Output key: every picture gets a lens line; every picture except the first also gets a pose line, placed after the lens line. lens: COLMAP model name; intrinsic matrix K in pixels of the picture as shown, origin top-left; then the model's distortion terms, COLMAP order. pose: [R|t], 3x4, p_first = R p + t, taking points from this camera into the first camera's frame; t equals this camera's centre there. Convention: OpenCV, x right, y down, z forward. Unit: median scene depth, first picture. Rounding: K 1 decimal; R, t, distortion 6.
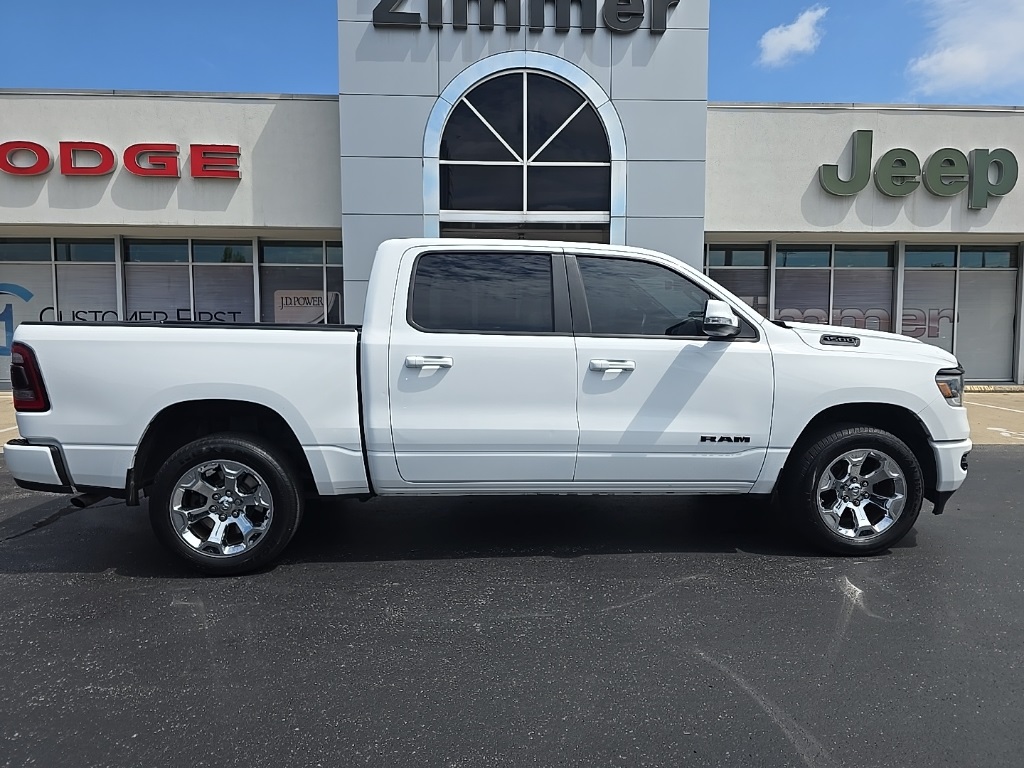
lens RADIAL K [[691.2, 0, 515.3], [0, 691.2, 380.4], [0, 0, 1]] dist [0.058202, -0.056904]
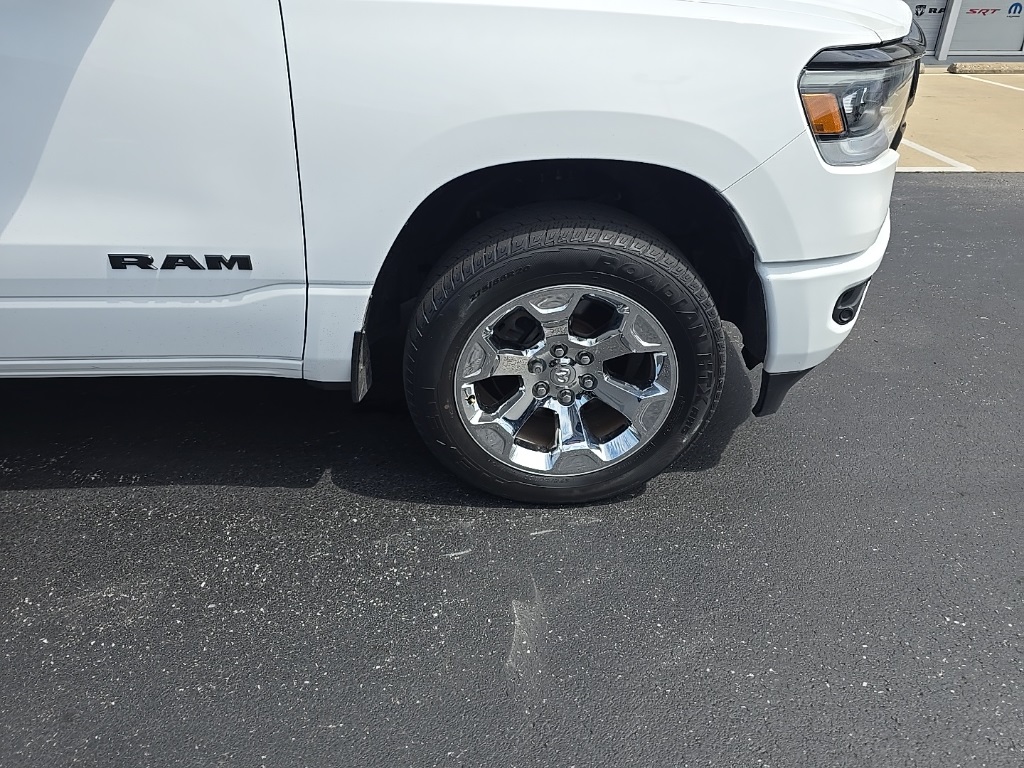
lens RADIAL K [[691.2, 0, 515.3], [0, 691.2, 380.4], [0, 0, 1]] dist [0.058202, -0.056904]
pose [[0.999027, 0.018507, -0.040030, 0.478798], [0.000255, 0.905252, 0.424876, -0.015075], [0.044101, -0.424473, 0.904366, 0.626256]]
